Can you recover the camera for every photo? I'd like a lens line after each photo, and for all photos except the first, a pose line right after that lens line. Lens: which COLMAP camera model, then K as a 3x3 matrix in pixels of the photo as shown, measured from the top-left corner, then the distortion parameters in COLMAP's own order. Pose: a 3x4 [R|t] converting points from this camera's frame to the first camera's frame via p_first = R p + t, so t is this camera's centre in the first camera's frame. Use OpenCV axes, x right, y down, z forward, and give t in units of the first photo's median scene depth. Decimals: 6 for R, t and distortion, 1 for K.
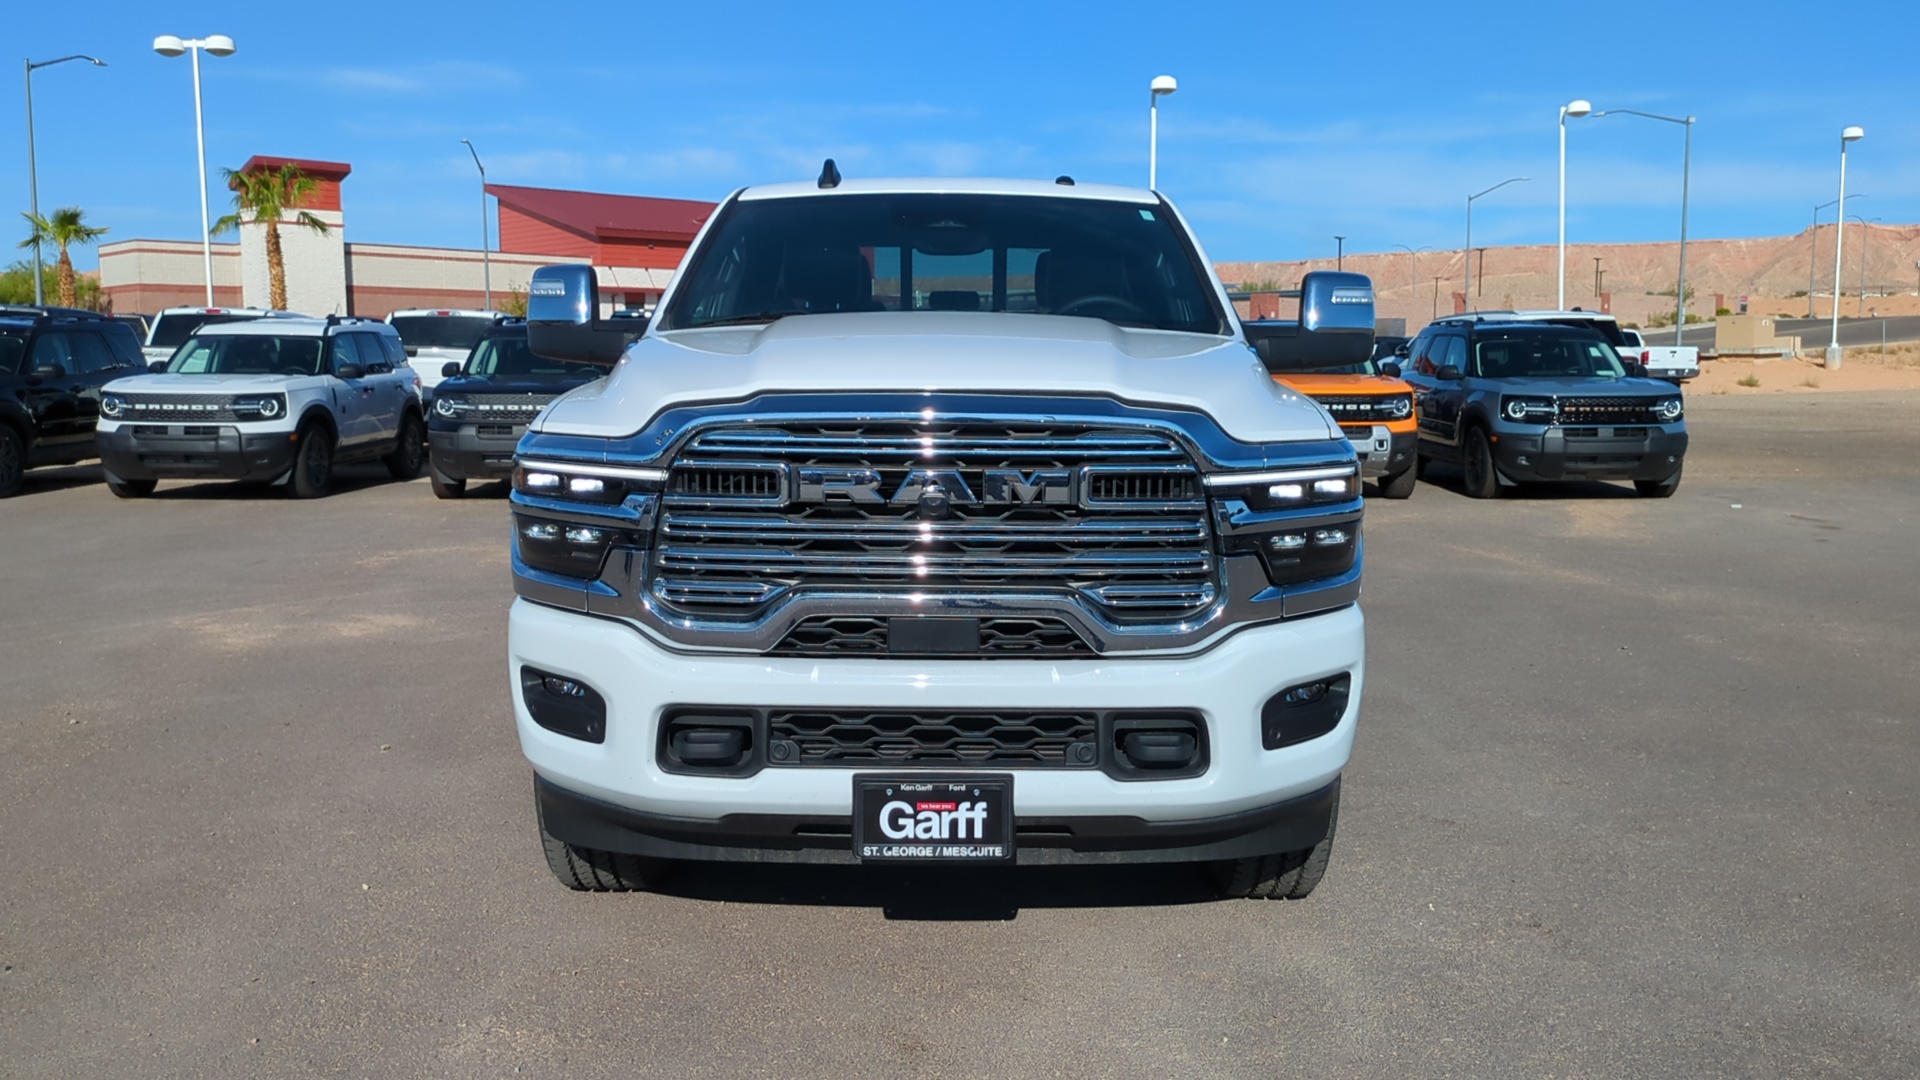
lens RADIAL K [[1635.6, 0, 960.0], [0, 1635.6, 540.0], [0, 0, 1]] dist [0.026231, -0.008454]
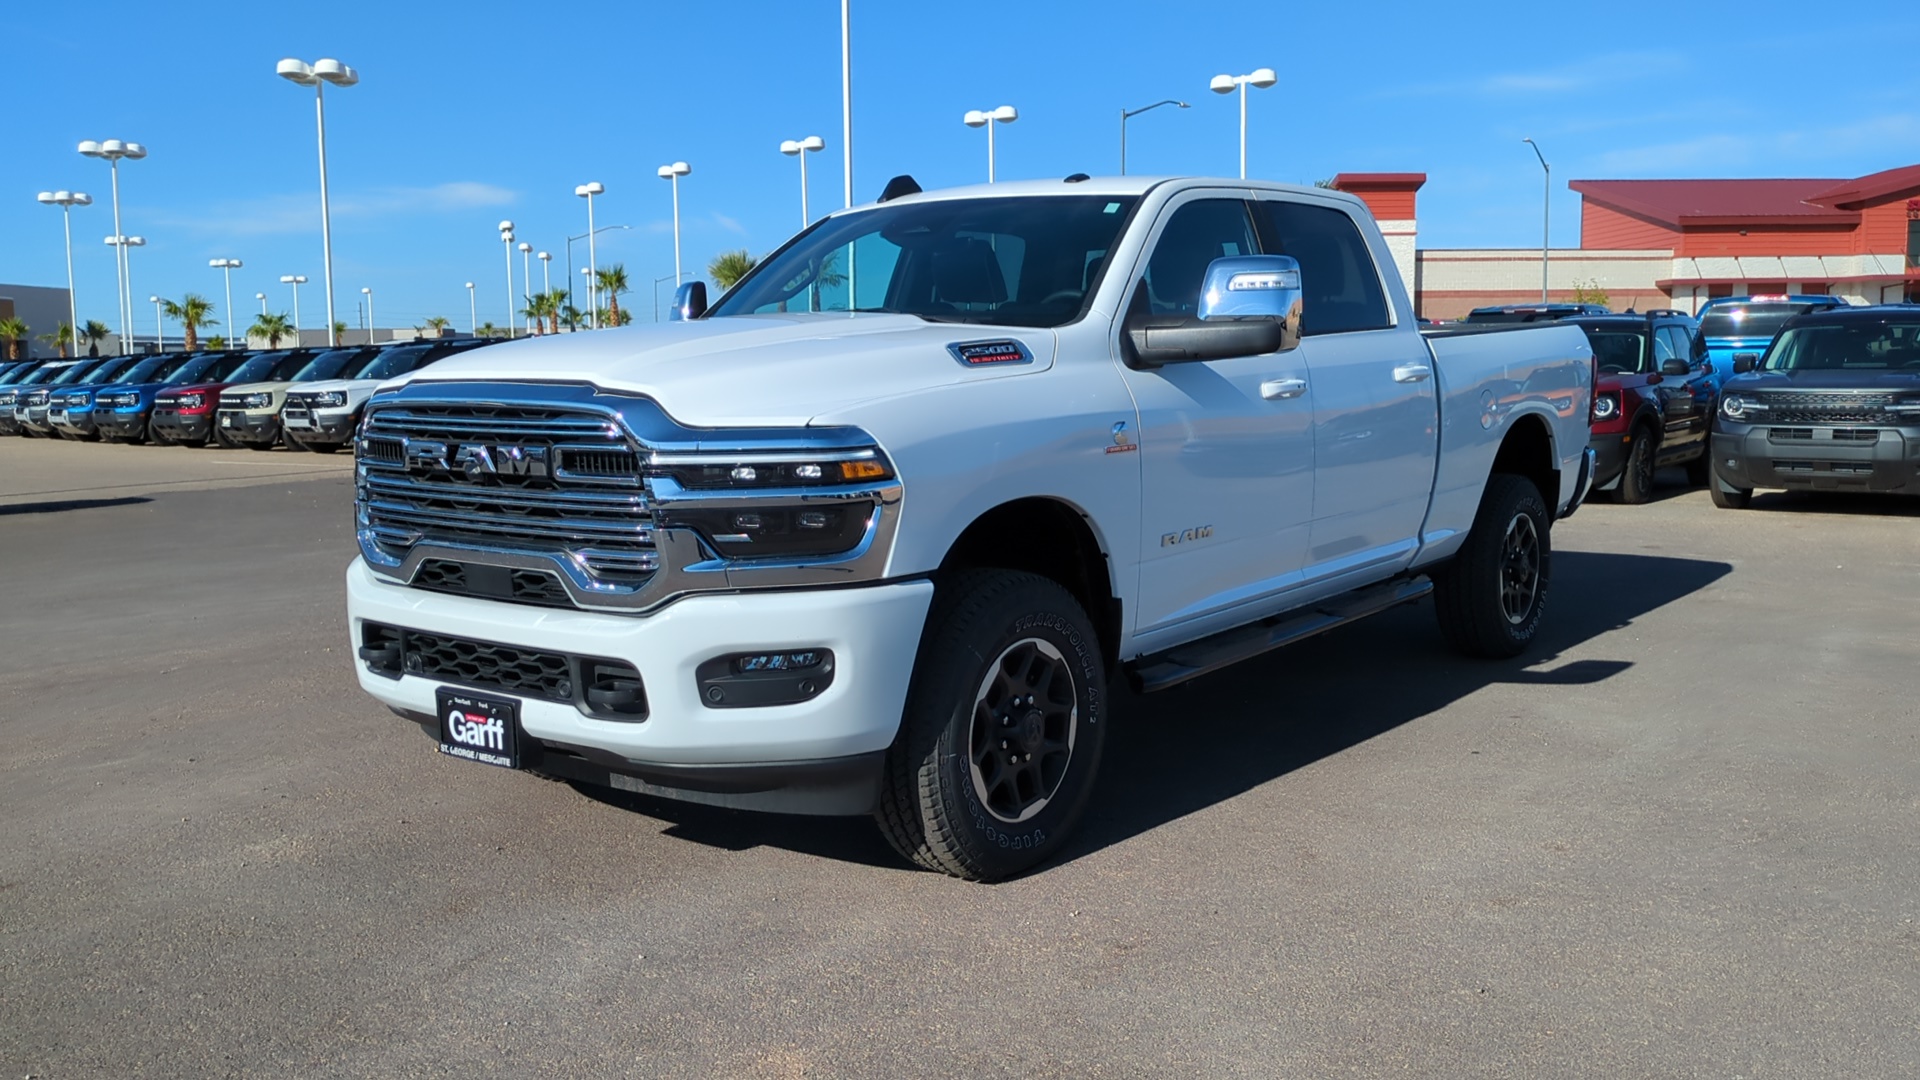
lens RADIAL K [[1629.0, 0, 960.0], [0, 1629.0, 540.0], [0, 0, 1]] dist [0.028138, -0.007801]
pose [[0.794477, 0.051464, -0.605110, 1.004919], [-0.051748, 0.998516, 0.016981, -0.011272], [0.605086, 0.017822, 0.795961, 0.238186]]
